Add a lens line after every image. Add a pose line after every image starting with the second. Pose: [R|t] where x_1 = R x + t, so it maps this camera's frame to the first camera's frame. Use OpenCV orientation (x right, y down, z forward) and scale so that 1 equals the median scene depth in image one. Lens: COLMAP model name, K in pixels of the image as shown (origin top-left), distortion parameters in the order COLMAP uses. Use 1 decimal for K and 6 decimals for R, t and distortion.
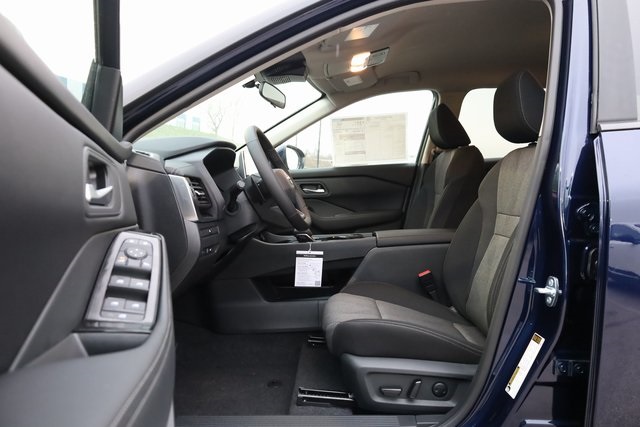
lens RADIAL K [[437.4, 0, 320.0], [0, 437.4, 213.5], [0, 0, 1]] dist [-0.003676, -0.003914]
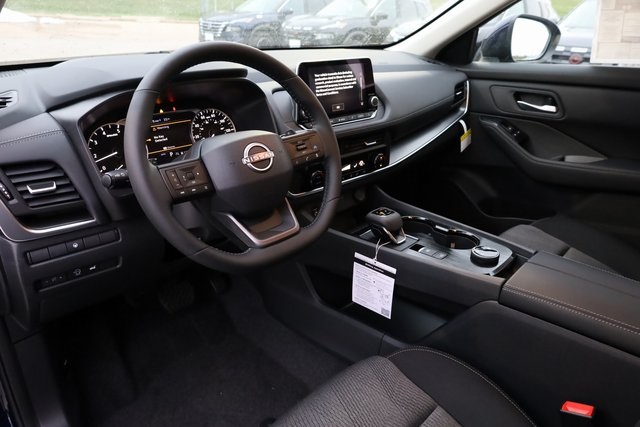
lens RADIAL K [[437.4, 0, 320.0], [0, 437.4, 213.5], [0, 0, 1]] dist [-0.003676, -0.003914]
pose [[0.740828, 0.289884, -0.605922, 0.245152], [-0.064719, 0.928688, 0.365172, -0.169235], [0.668570, -0.231315, 0.706759, 0.562948]]
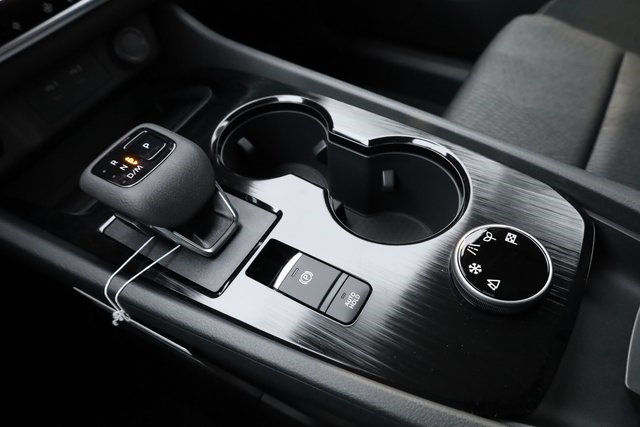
lens RADIAL K [[437.4, 0, 320.0], [0, 437.4, 213.5], [0, 0, 1]] dist [-0.003676, -0.003914]
pose [[0.869296, 0.343853, -0.355090, 0.085067], [0.053946, 0.648092, 0.759649, -0.072920], [0.491339, -0.679516, 0.544834, 0.948276]]
